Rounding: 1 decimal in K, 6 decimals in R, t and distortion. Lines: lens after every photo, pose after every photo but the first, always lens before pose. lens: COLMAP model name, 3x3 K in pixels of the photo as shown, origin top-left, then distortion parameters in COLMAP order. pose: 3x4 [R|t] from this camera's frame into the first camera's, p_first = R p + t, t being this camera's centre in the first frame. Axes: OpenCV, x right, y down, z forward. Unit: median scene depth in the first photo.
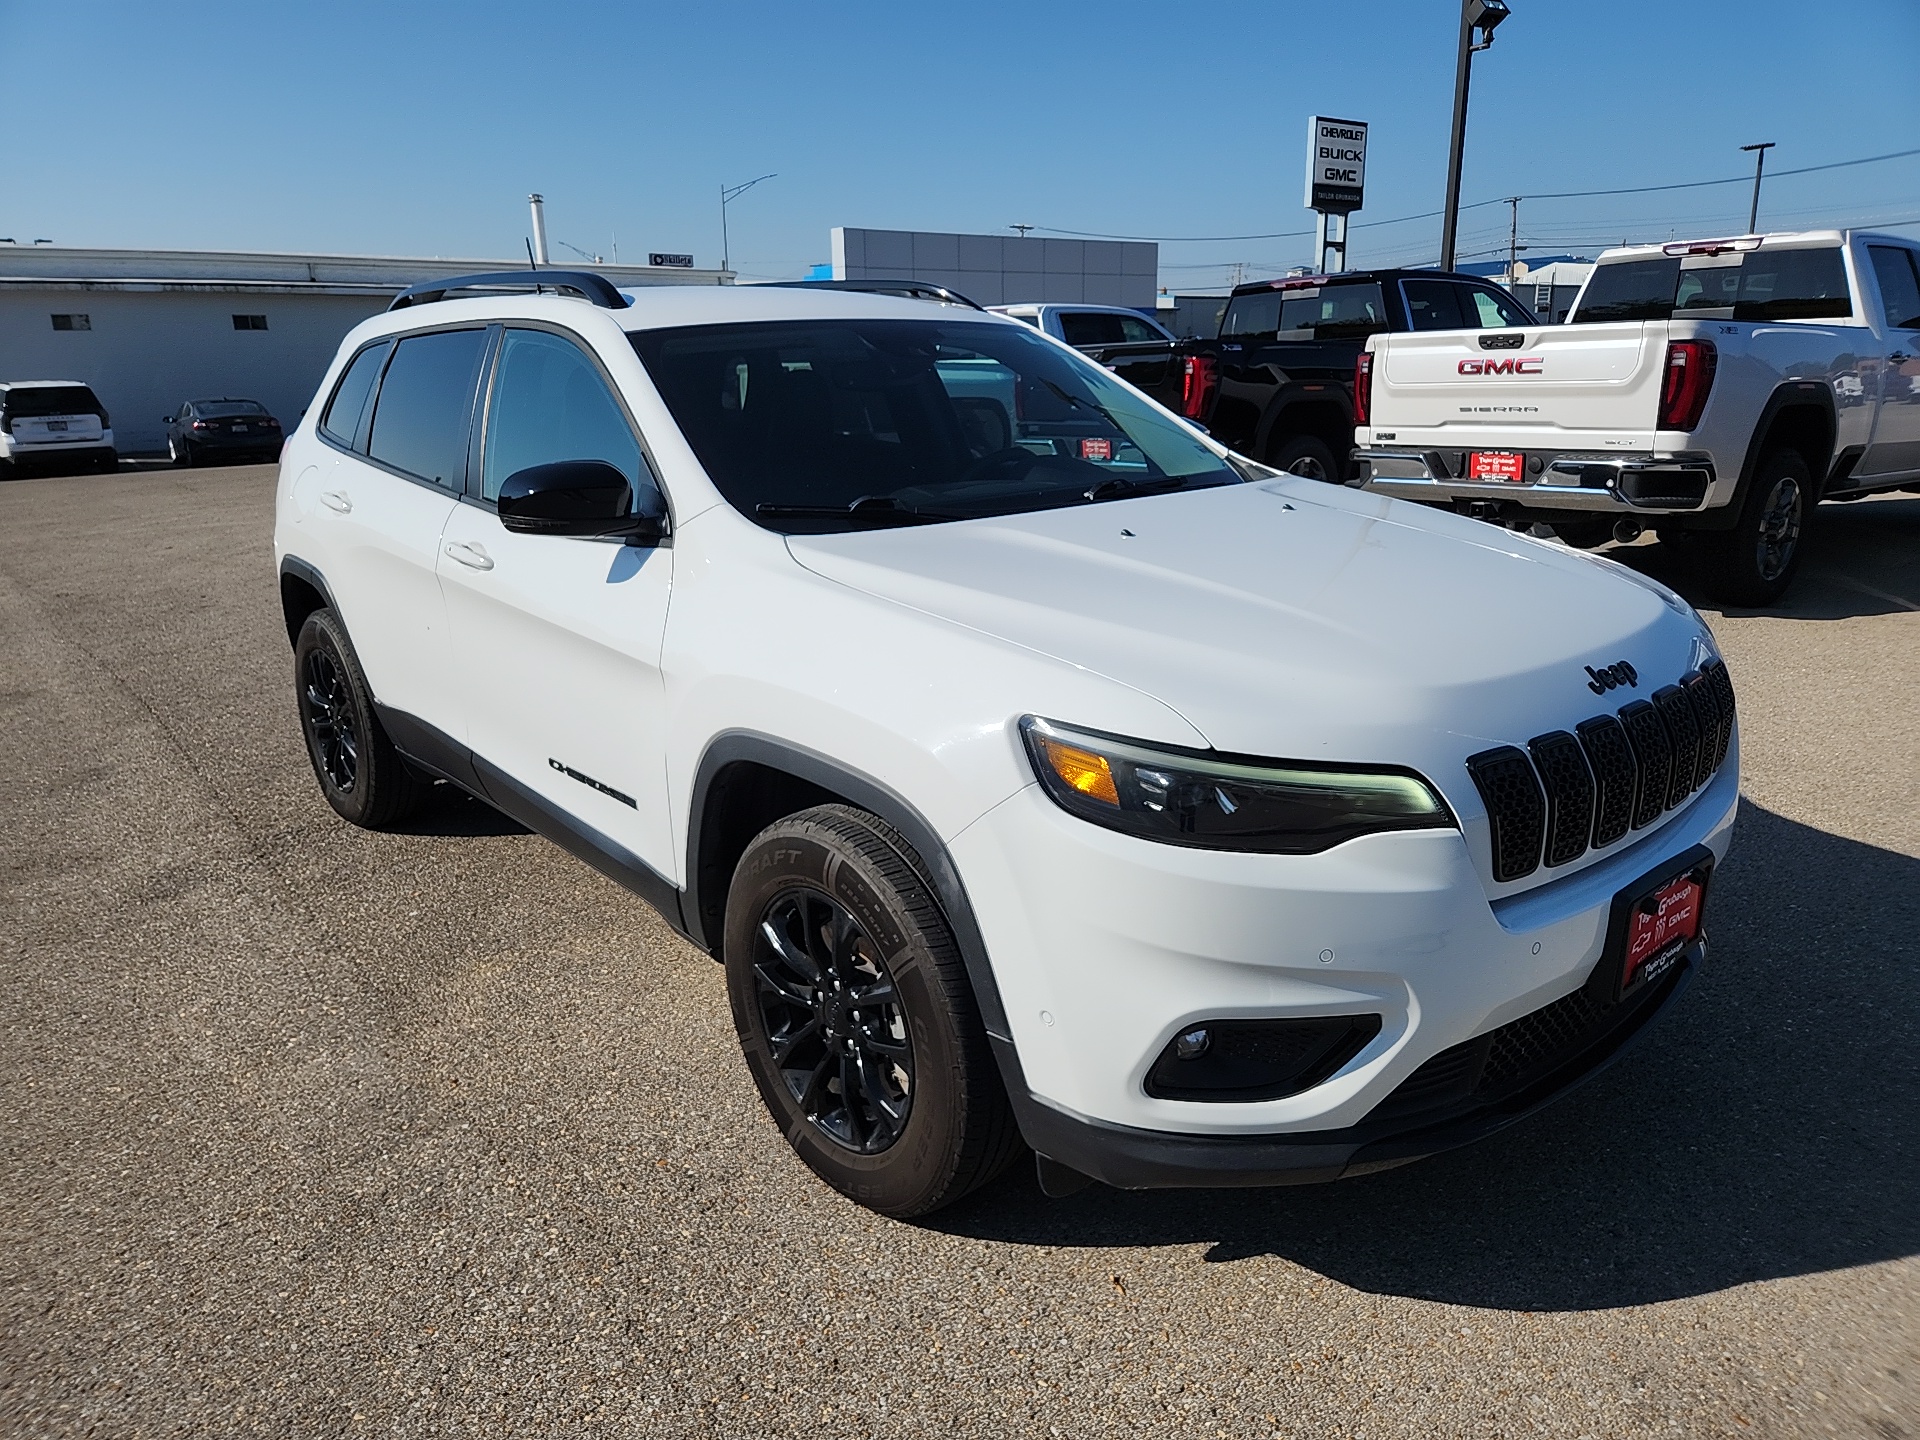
lens RADIAL K [[1291.7, 0, 960.0], [0, 1291.7, 720.0], [0, 0, 1]] dist [0.061032, -0.052615]
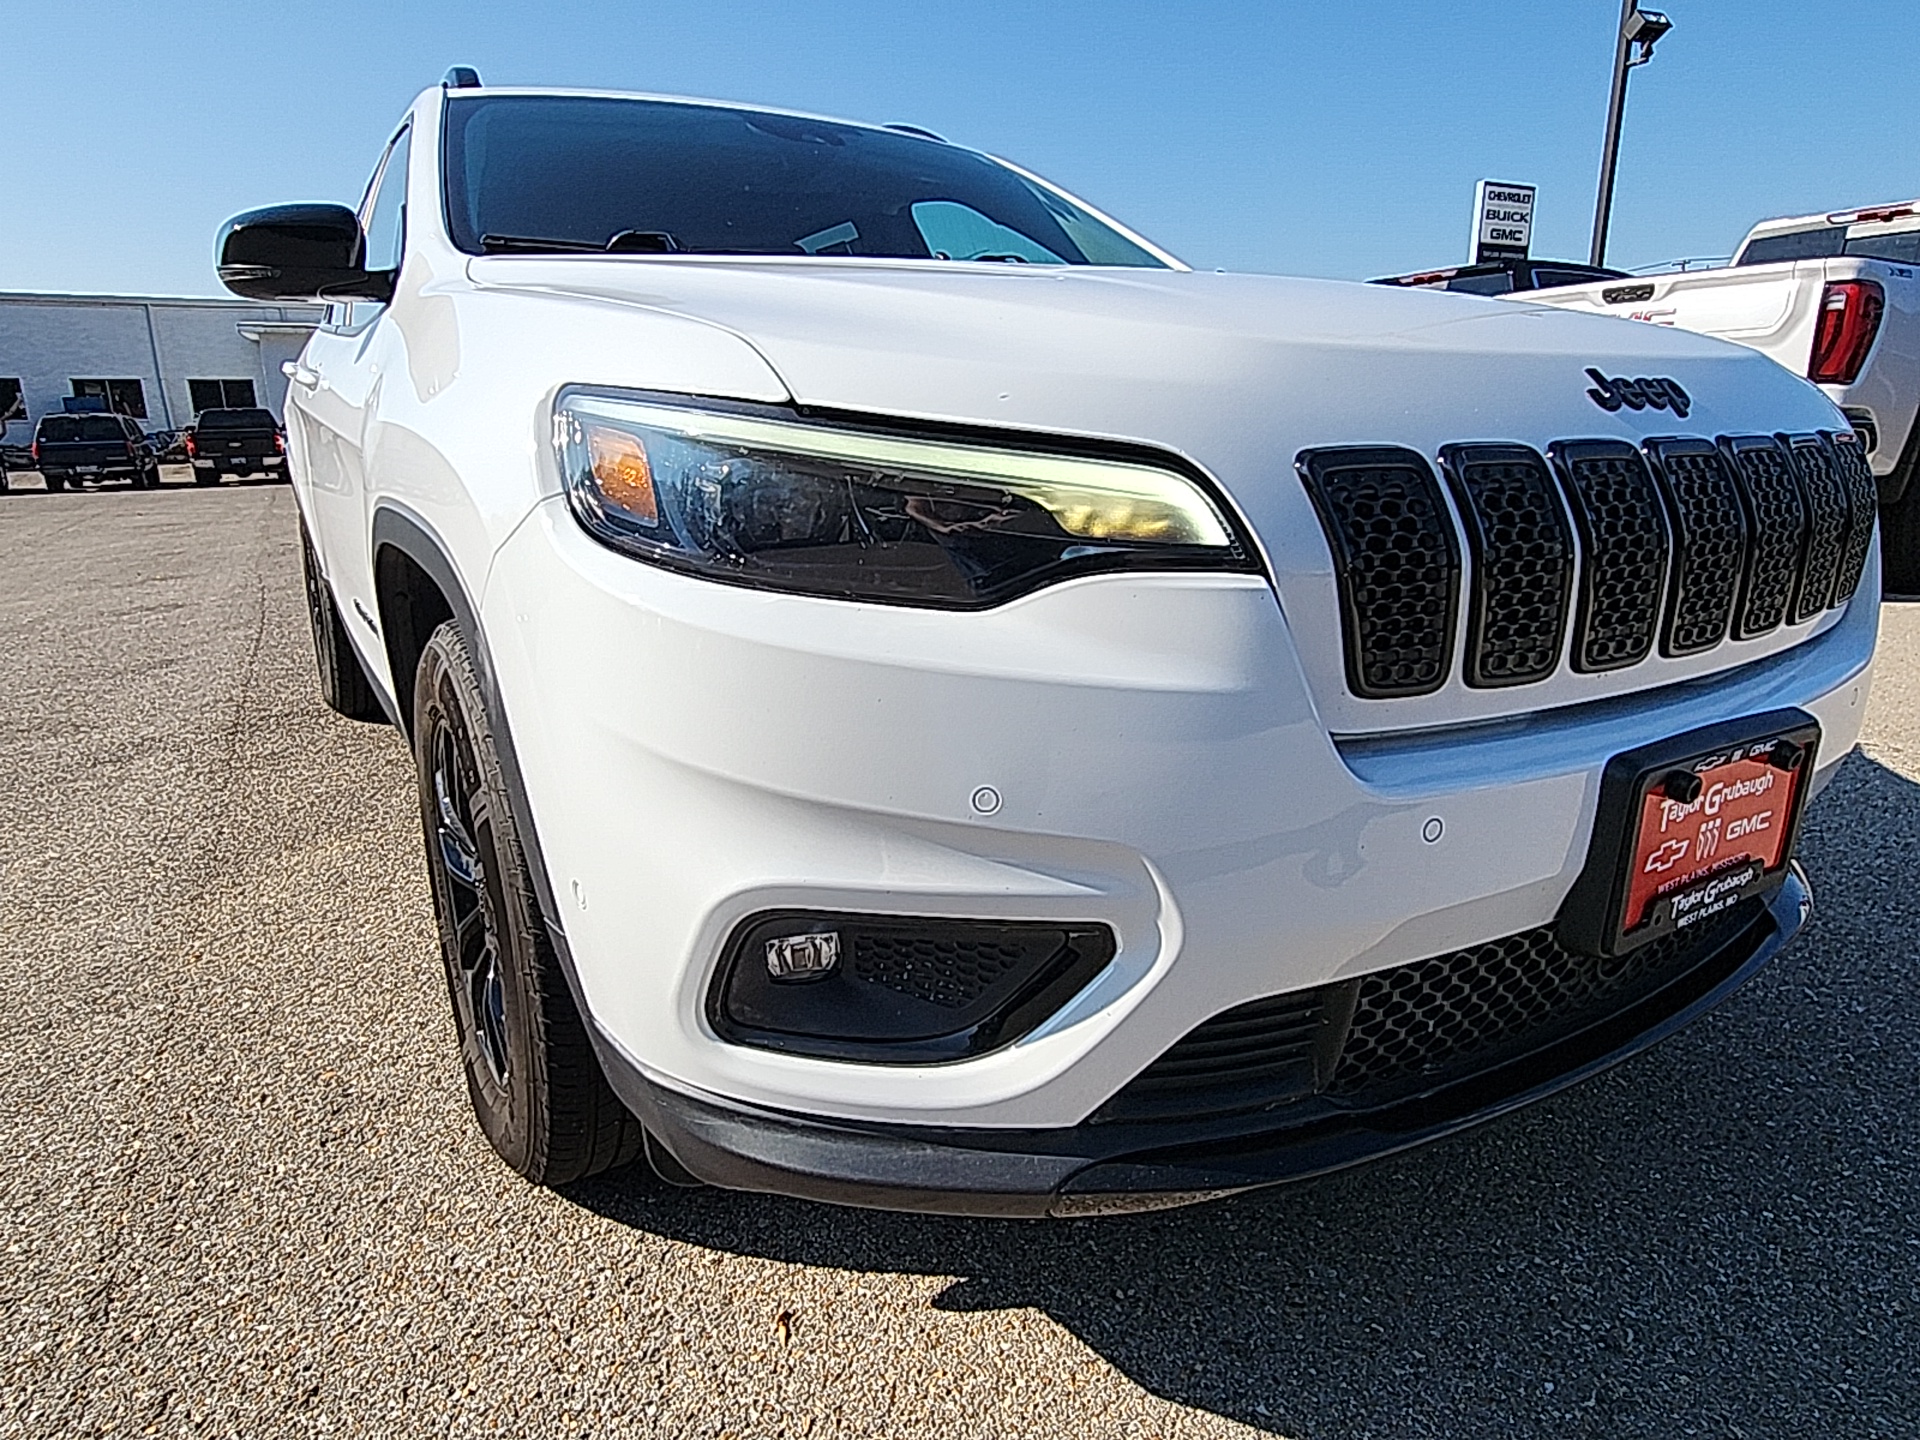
lens RADIAL K [[1124.1, 0, 951.0], [0, 1124.1, 718.5], [0, 0, 1]] dist [0.001322, -0.000248]
pose [[0.985282, 0.052598, -0.162640, 0.273979], [-0.053819, 0.998546, -0.003106, 0.121188], [0.162241, 0.011814, 0.986681, 0.440687]]
